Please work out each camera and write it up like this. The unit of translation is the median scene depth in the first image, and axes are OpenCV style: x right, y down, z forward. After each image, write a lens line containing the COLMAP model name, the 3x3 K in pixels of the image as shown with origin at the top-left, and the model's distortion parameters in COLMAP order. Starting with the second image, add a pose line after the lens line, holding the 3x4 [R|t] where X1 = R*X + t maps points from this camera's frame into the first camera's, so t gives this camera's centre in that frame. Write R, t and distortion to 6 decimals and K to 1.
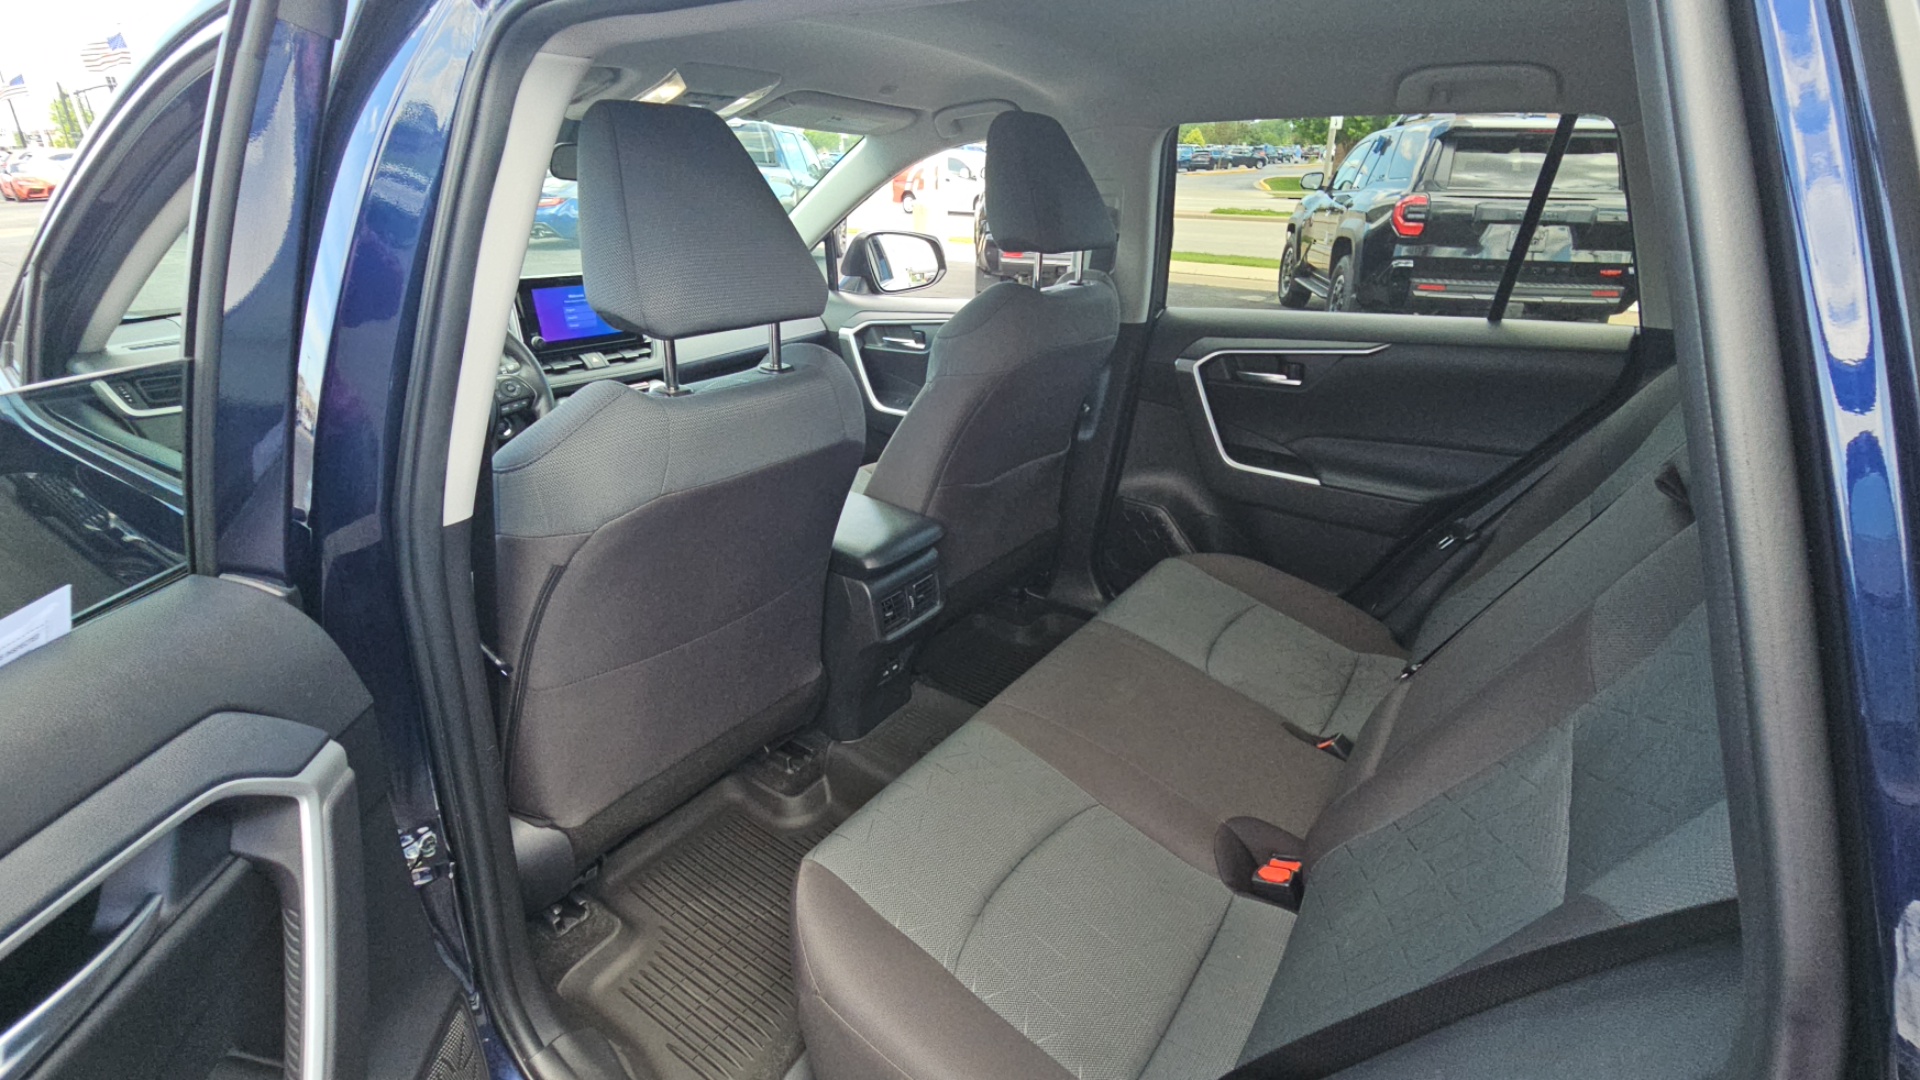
lens RADIAL K [[860.0, 0, 978.4], [0, 860.0, 545.2], [0, 0, 1]] dist [0.011469, -0.008785]
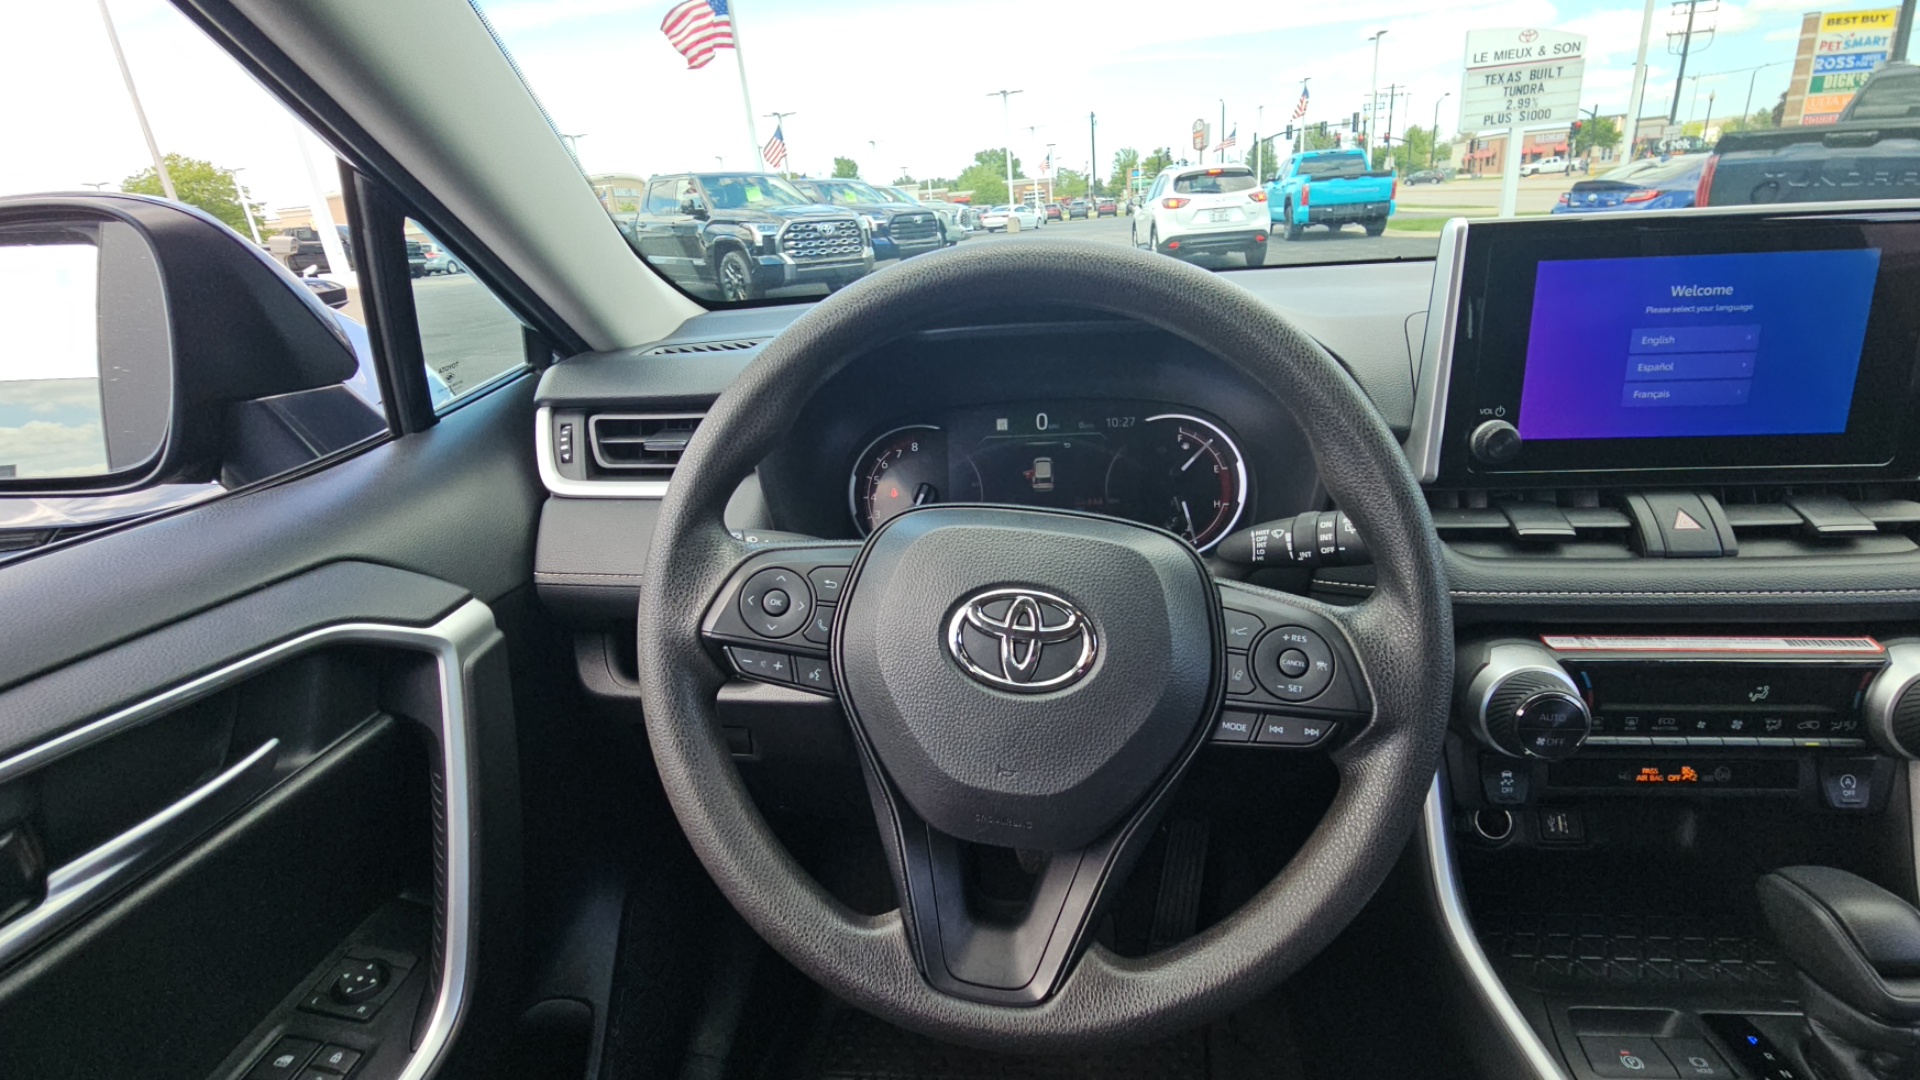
lens RADIAL K [[860.0, 0, 981.4], [0, 860.0, 545.8], [0, 0, 1]] dist [0.011469, -0.008785]
pose [[0.497810, 0.277472, -0.821702, -0.281900], [-0.287862, 0.946593, 0.145250, -0.157991], [0.818120, 0.164230, 0.551097, 0.571713]]
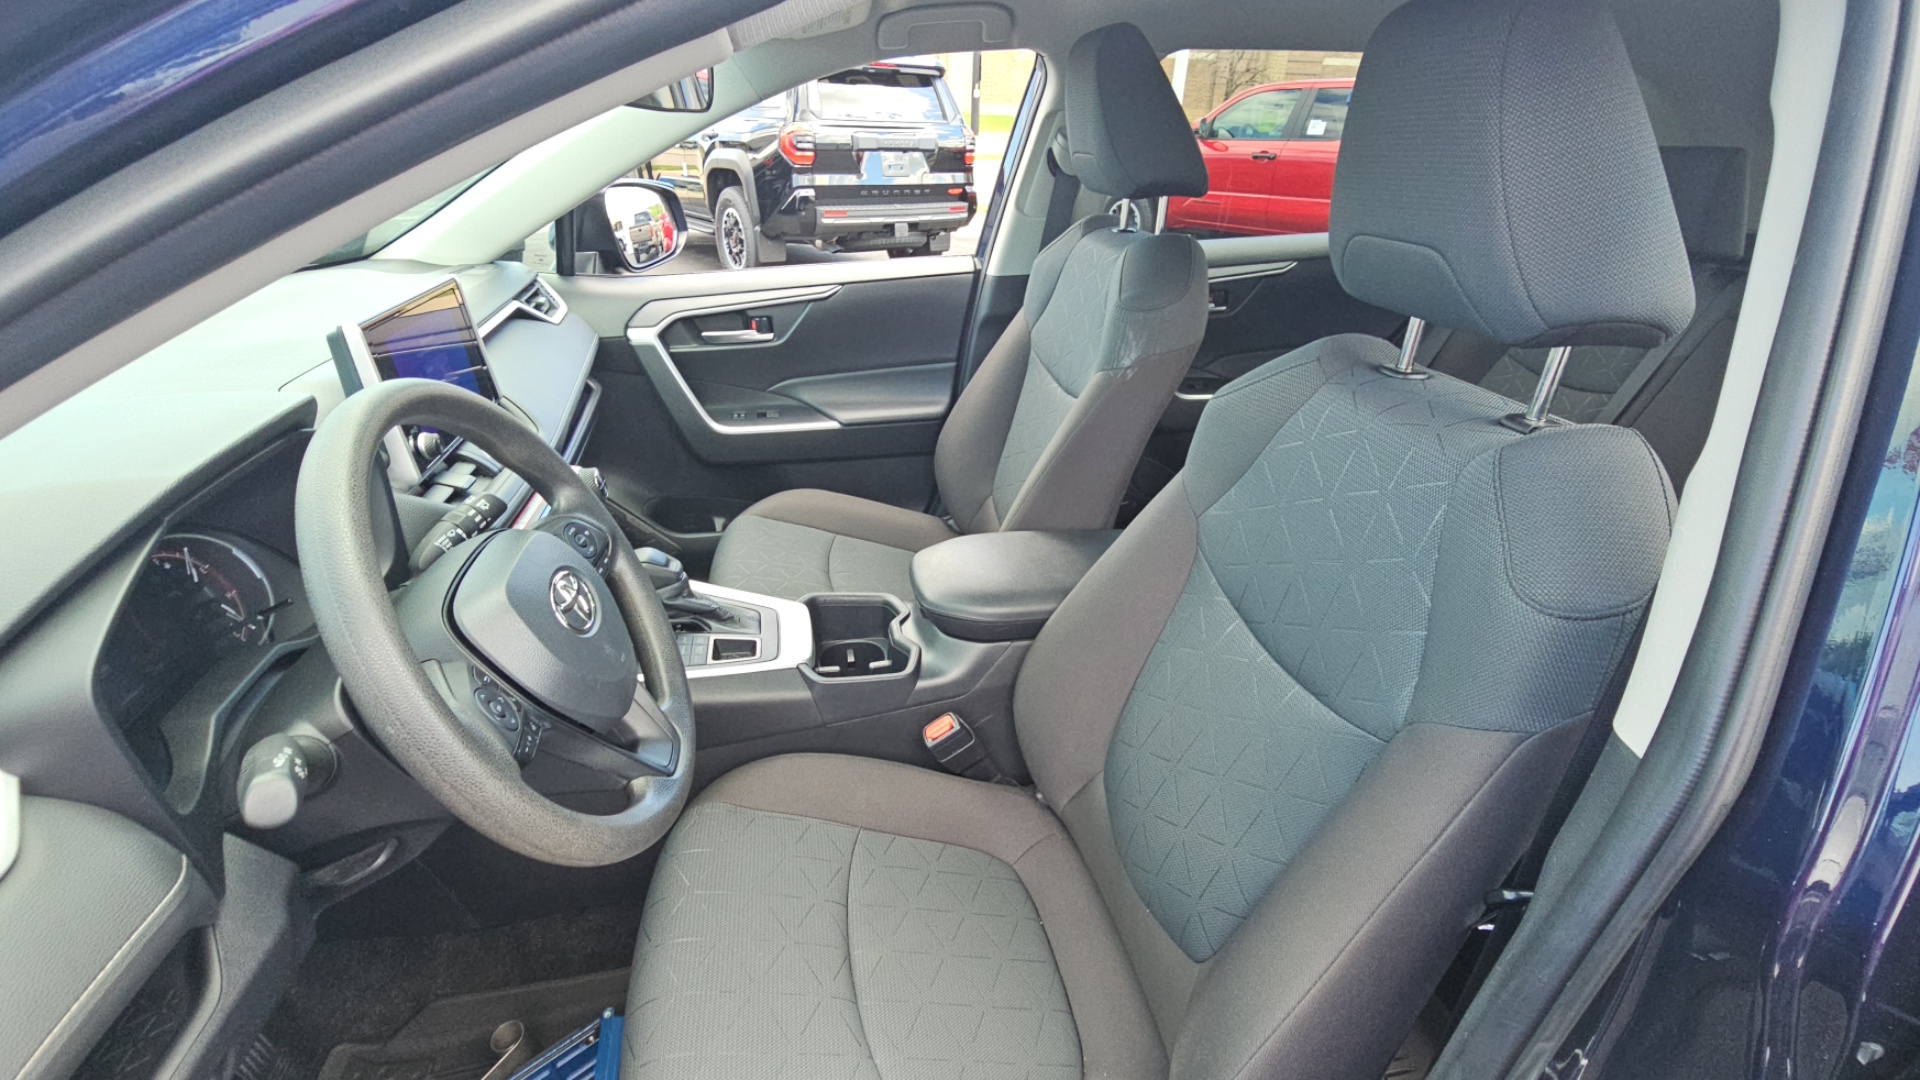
lens RADIAL K [[860.0, 0, 972.3], [0, 860.0, 546.1], [0, 0, 1]] dist [0.011469, -0.008785]
pose [[0.693076, -0.318182, 0.646842, -0.515923], [0.272244, 0.946396, 0.173830, -0.148872], [-0.667479, 0.055622, 0.742548, 0.357819]]
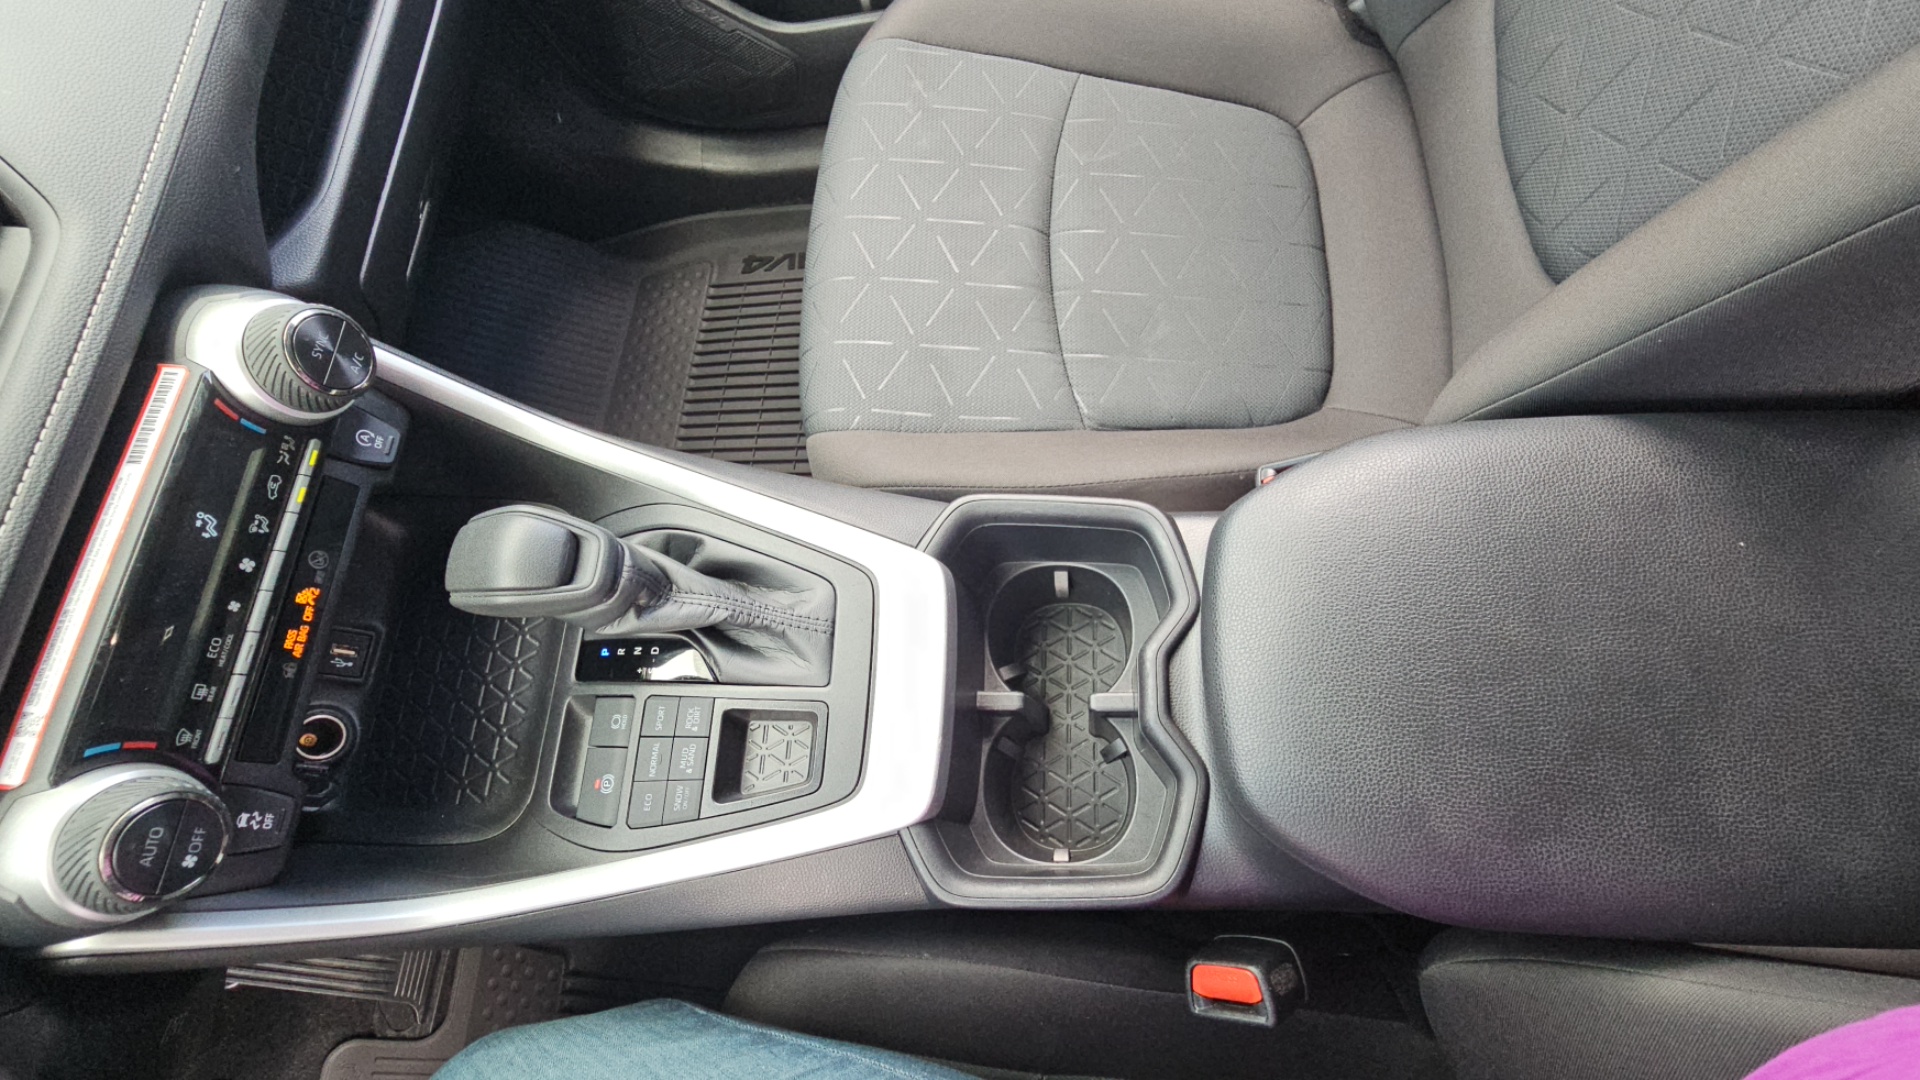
lens RADIAL K [[860.0, 0, 973.3], [0, 860.0, 542.1], [0, 0, 1]] dist [0.011469, -0.008785]
pose [[0.830626, -0.556806, 0.005243, -0.231008], [0.391097, 0.590078, 0.706294, -0.207443], [-0.396362, -0.584616, 0.707900, 0.686610]]
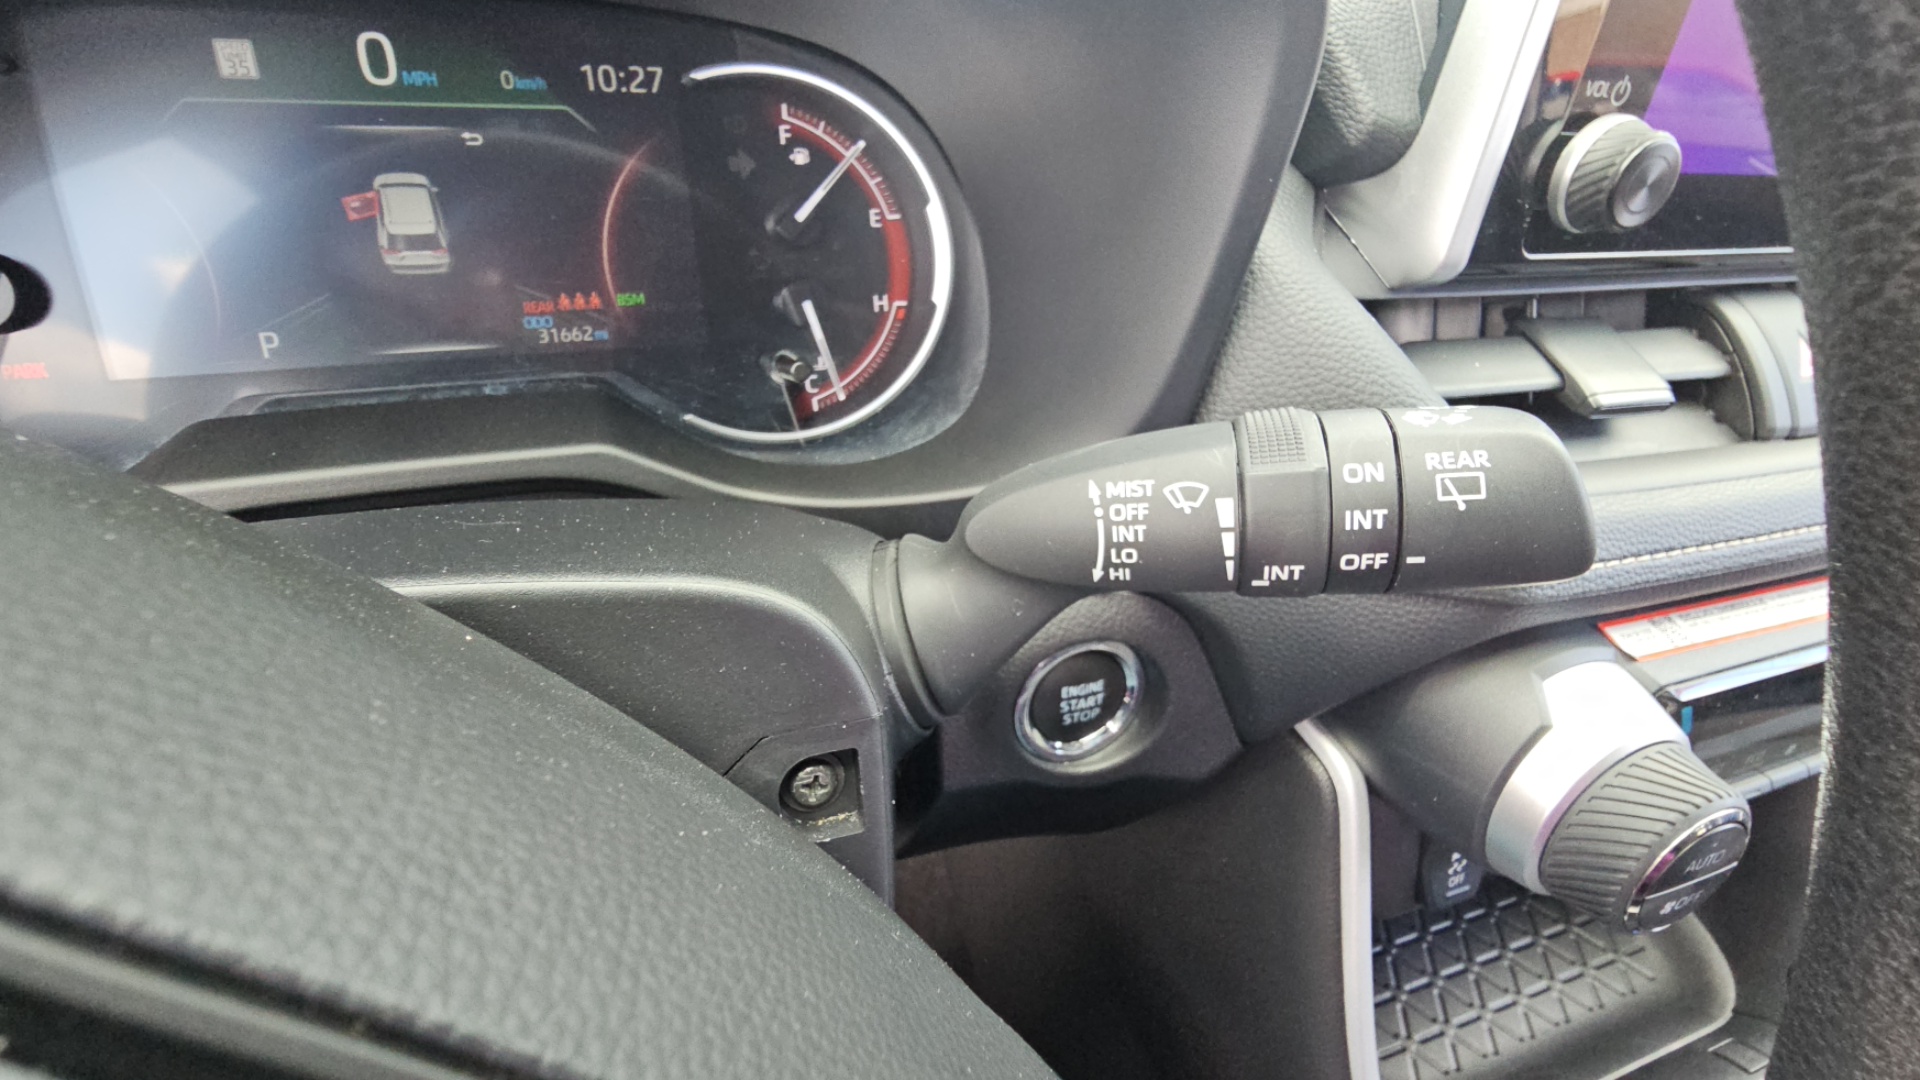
lens RADIAL K [[860.0, 0, 982.5], [0, 860.0, 546.6], [0, 0, 1]] dist [0.011469, -0.008785]
pose [[0.812521, 0.408894, -0.415469, -0.416896], [-0.309760, 0.906627, 0.286489, -0.160920], [0.493819, -0.104082, 0.863313, 0.699095]]
